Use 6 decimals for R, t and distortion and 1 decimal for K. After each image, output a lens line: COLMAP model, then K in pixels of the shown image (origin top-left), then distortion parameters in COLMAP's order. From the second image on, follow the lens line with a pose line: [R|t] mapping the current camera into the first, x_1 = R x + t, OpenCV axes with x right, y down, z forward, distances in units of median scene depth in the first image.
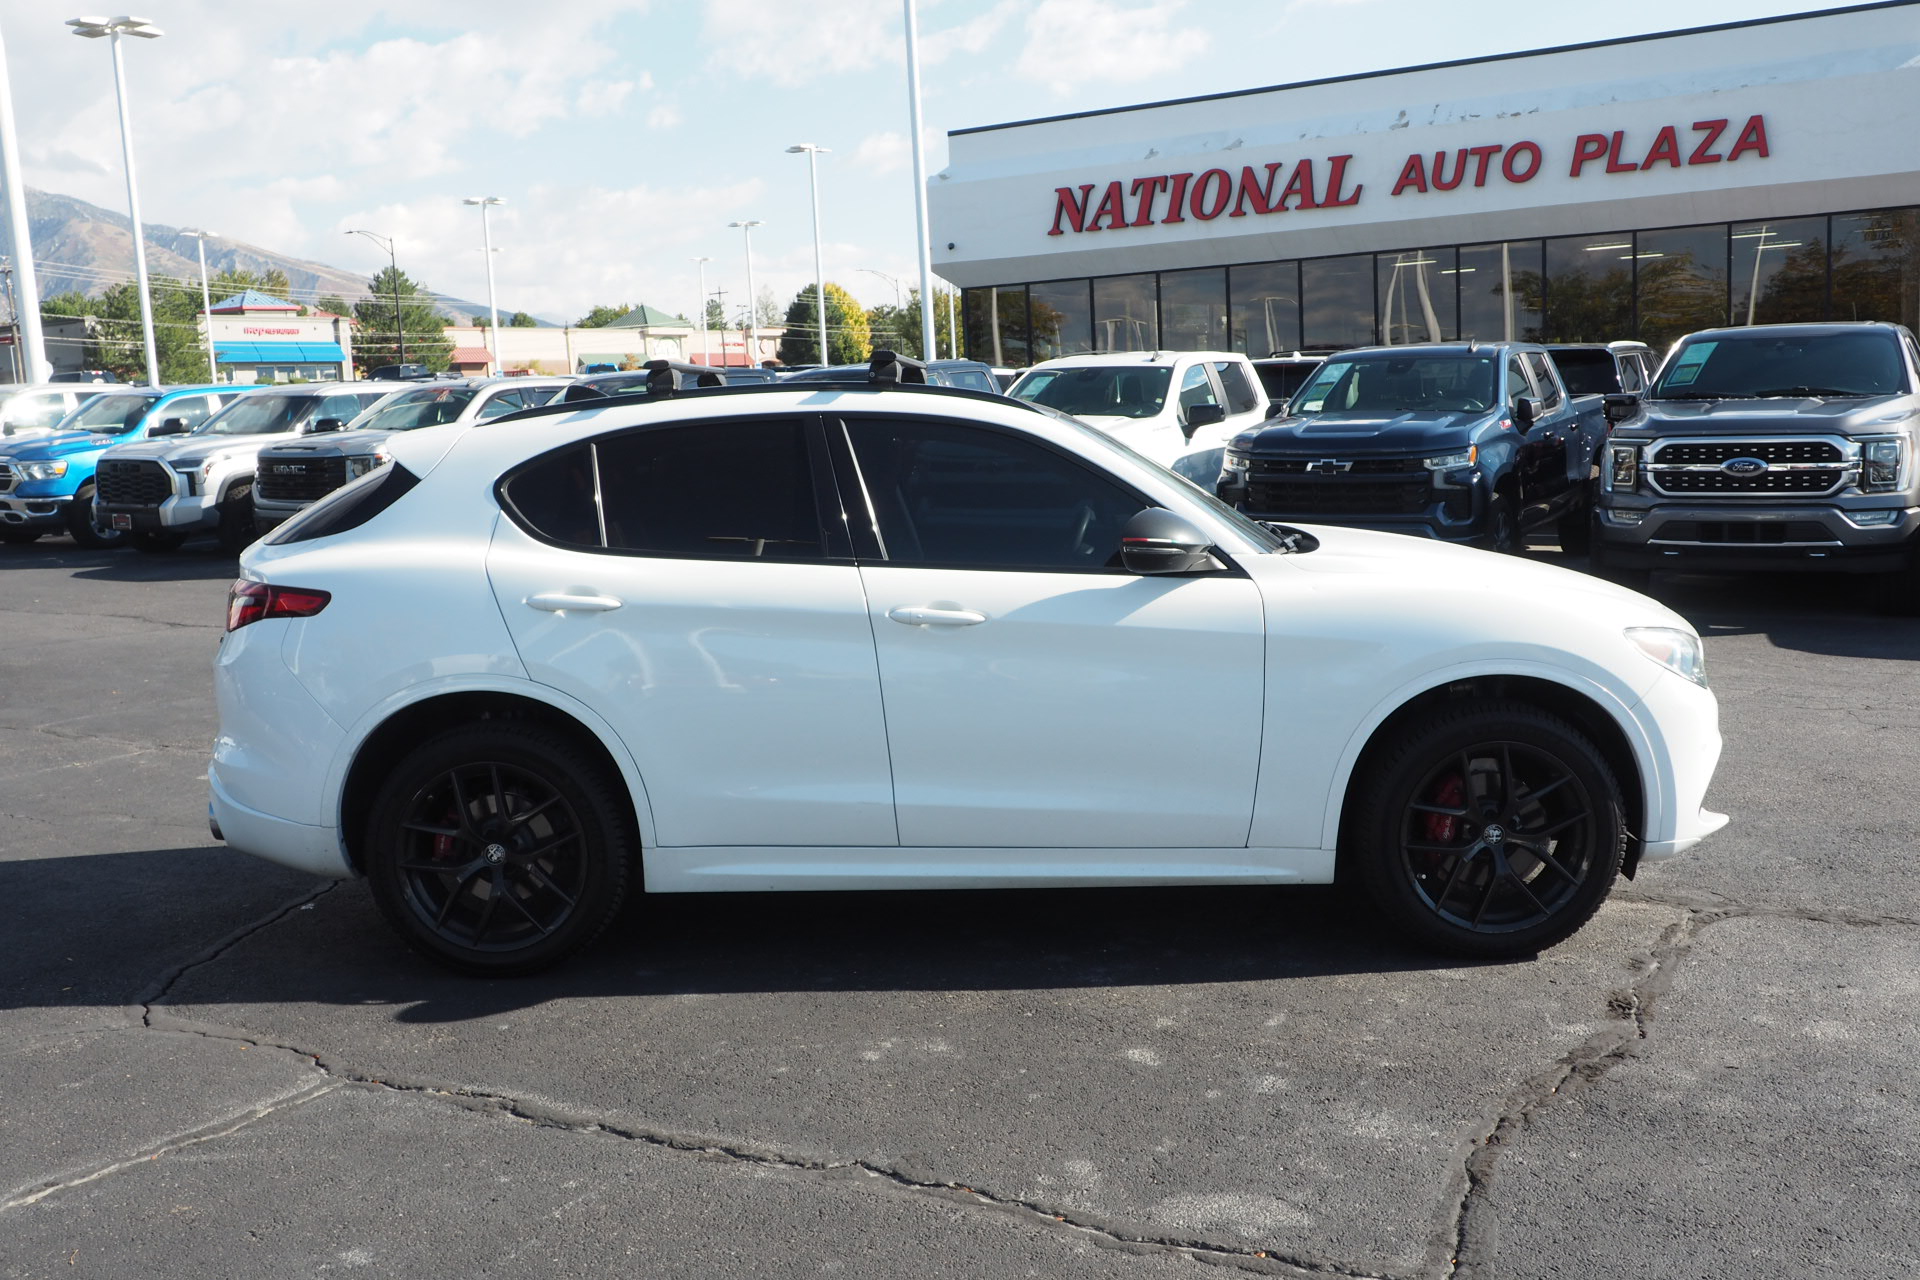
lens RADIAL K [[1770.1, 0, 960.0], [0, 1770.1, 640.0], [0, 0, 1]] dist [-0.009141, -0.003472]
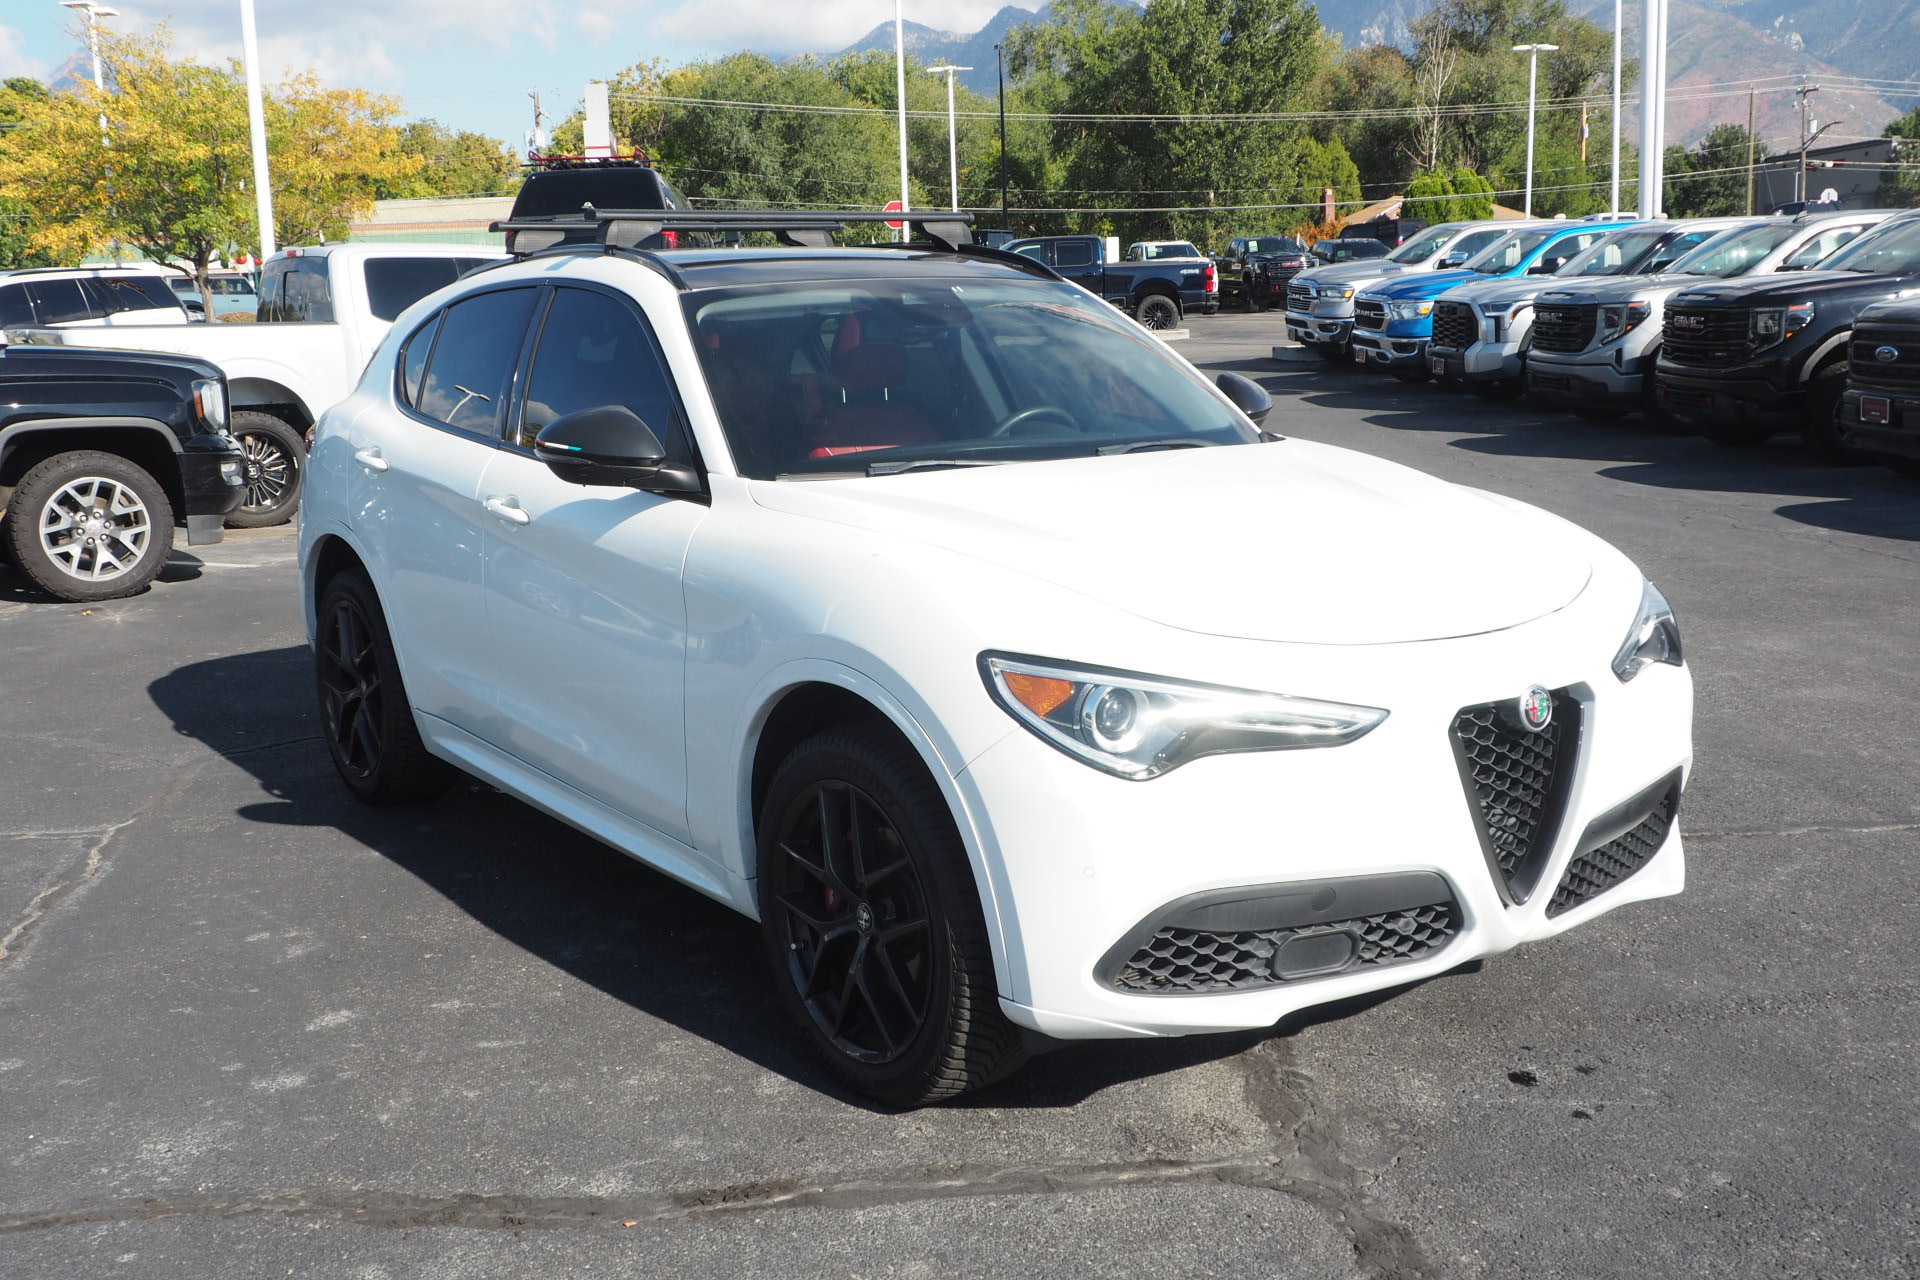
lens RADIAL K [[1953.1, 0, 960.0], [0, 1953.1, 640.0], [0, 0, 1]] dist [0.002789, -0.011328]
pose [[0.598047, 0.158906, -0.785550, 0.233729], [-0.101862, 0.987269, 0.122162, -0.023464], [0.794961, 0.006959, 0.606620, 0.149130]]
